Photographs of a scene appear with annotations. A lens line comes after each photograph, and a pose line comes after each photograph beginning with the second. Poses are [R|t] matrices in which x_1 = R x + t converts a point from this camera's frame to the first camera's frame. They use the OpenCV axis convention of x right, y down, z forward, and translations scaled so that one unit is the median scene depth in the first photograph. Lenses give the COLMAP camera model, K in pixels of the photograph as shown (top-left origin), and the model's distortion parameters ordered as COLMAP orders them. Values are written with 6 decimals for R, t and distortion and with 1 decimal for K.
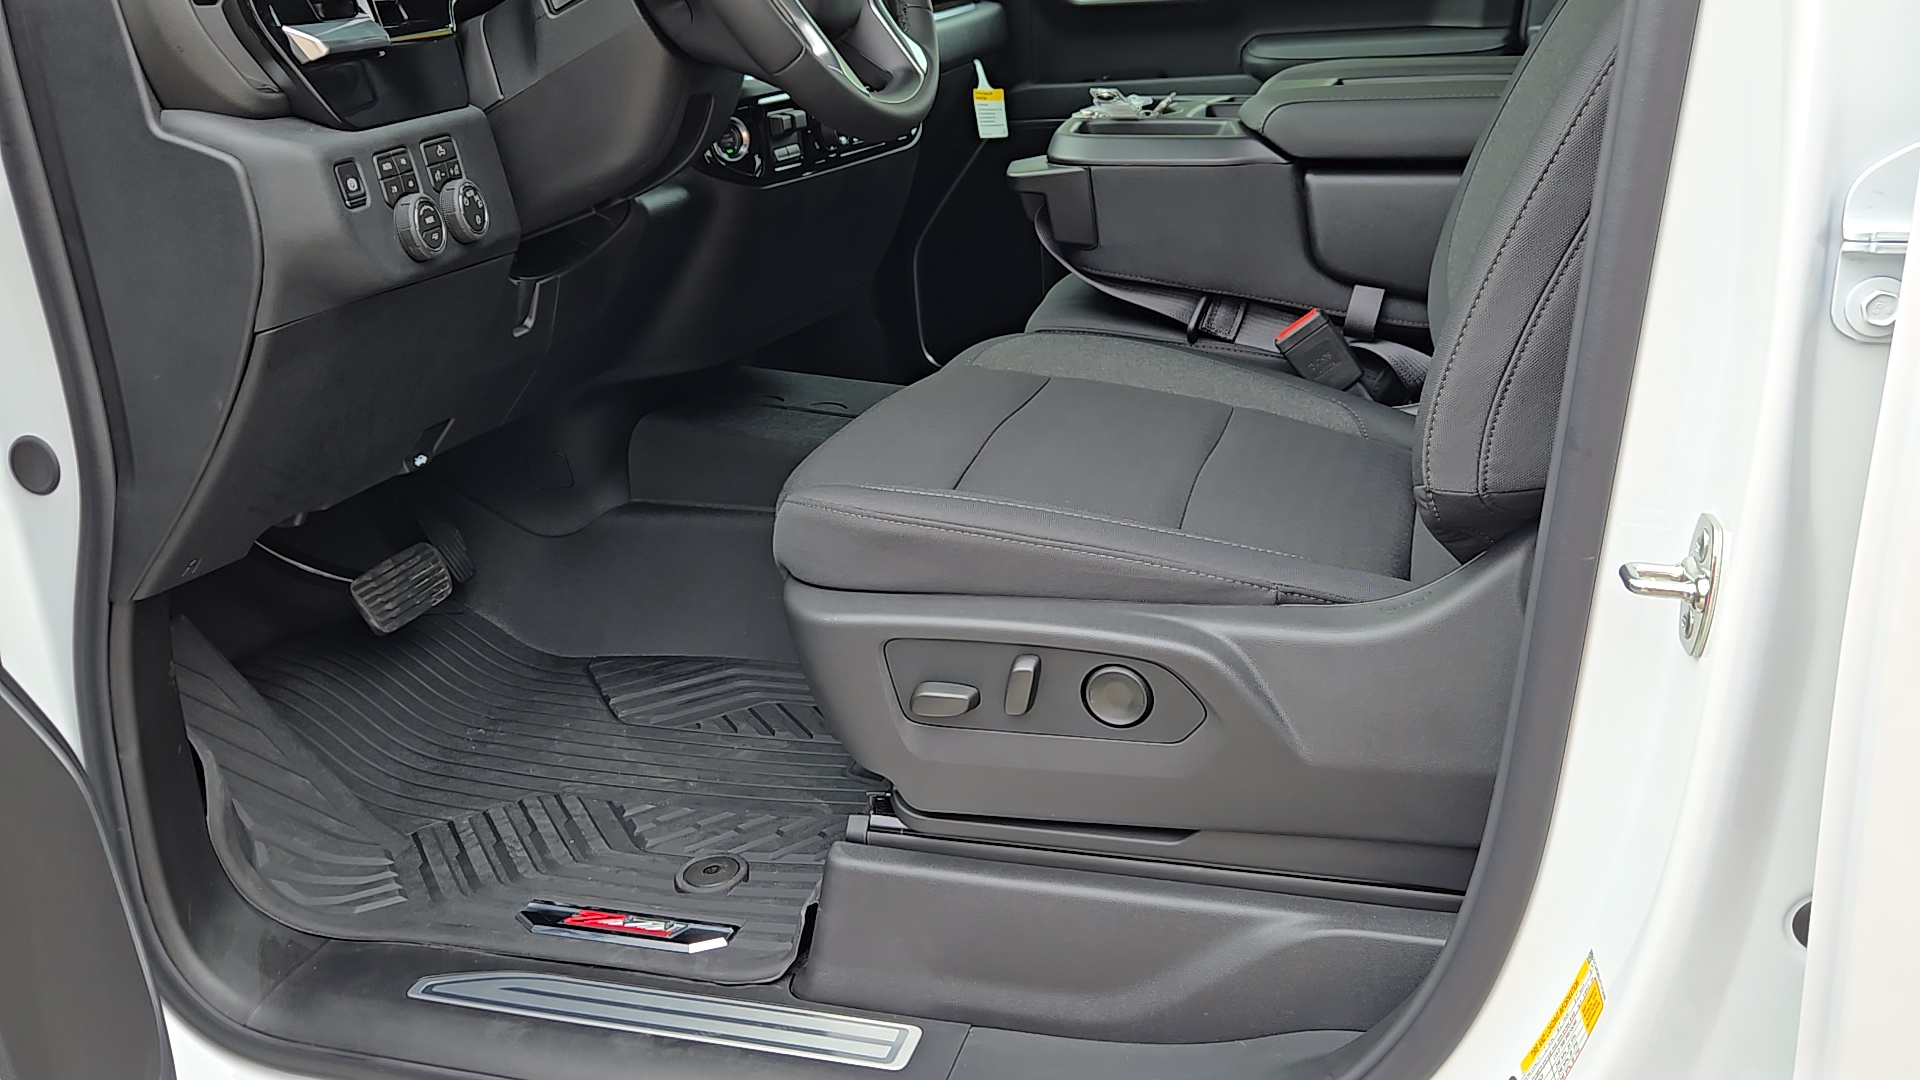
lens RADIAL K [[1610.2, 0, 960.0], [0, 1610.2, 540.0], [0, 0, 1]] dist [-0.003973, -0.004964]
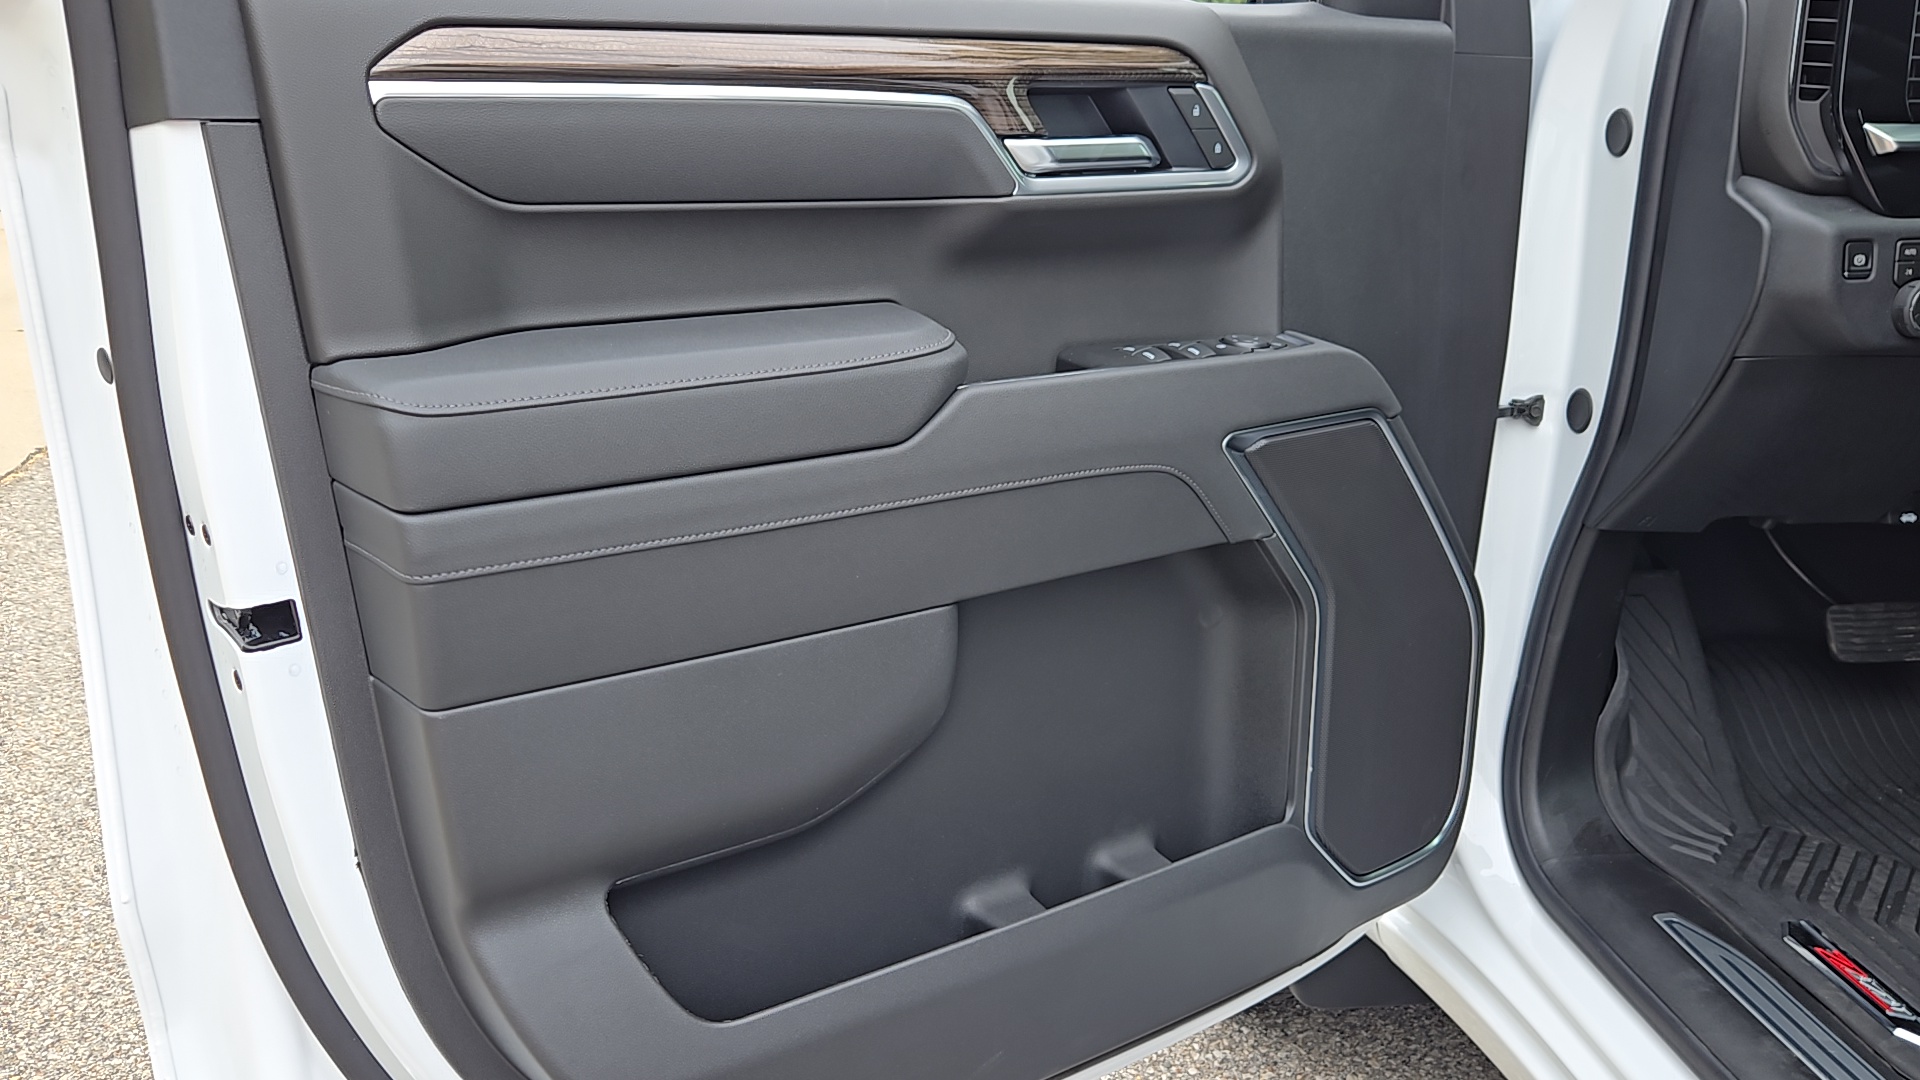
lens RADIAL K [[1624.4, 0, 960.0], [0, 1624.4, 540.0], [0, 0, 1]] dist [0.007476, 0.001173]
pose [[0.430580, 0.345325, -0.833877, 0.302272], [-0.354473, 0.914374, 0.195625, -0.023147], [0.830030, 0.211355, 0.516120, -0.095133]]
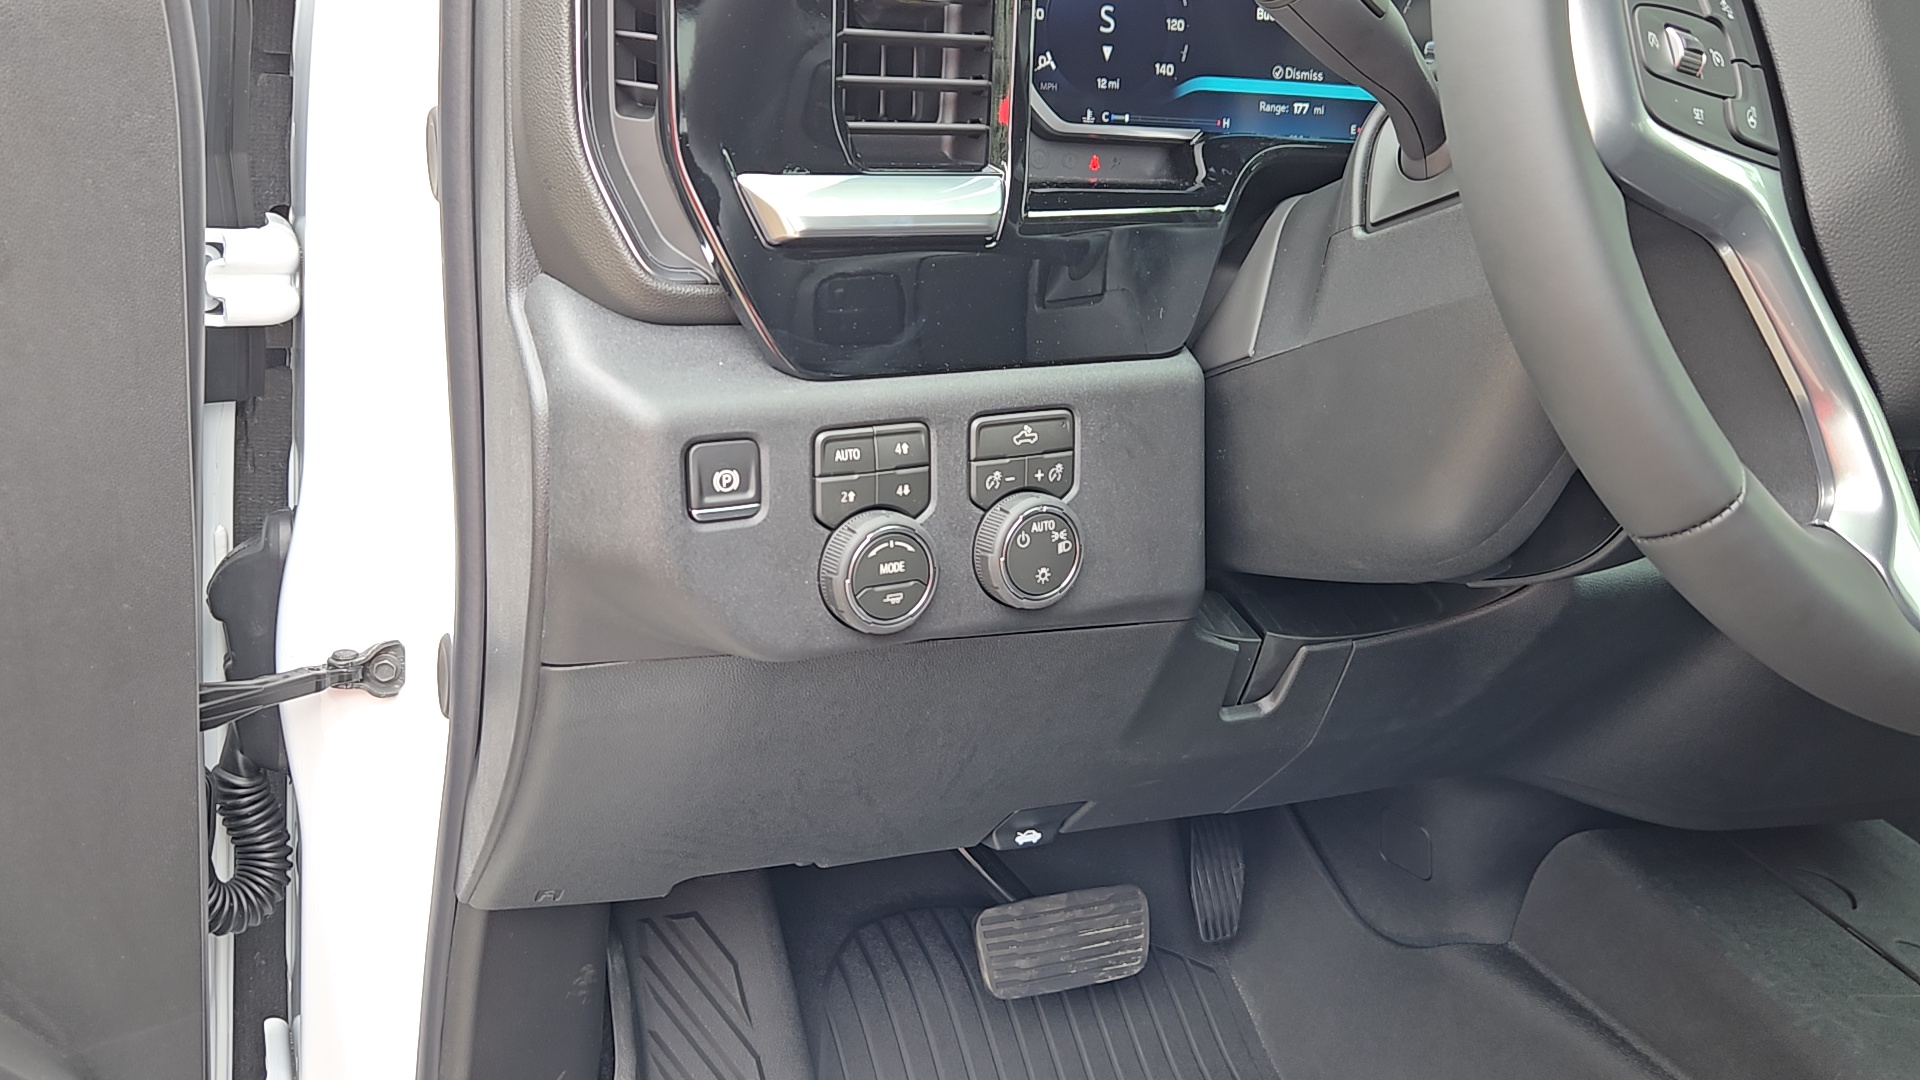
lens RADIAL K [[1615.8, 0, 958.5], [0, 1615.8, 547.2], [0, 0, 1]] dist [0.002174, -0.003994]
pose [[0.647125, 0.355765, -0.674285, 0.031944], [-0.366008, 0.920829, 0.134580, -0.221368], [0.668780, 0.159703, 0.726104, 0.487955]]
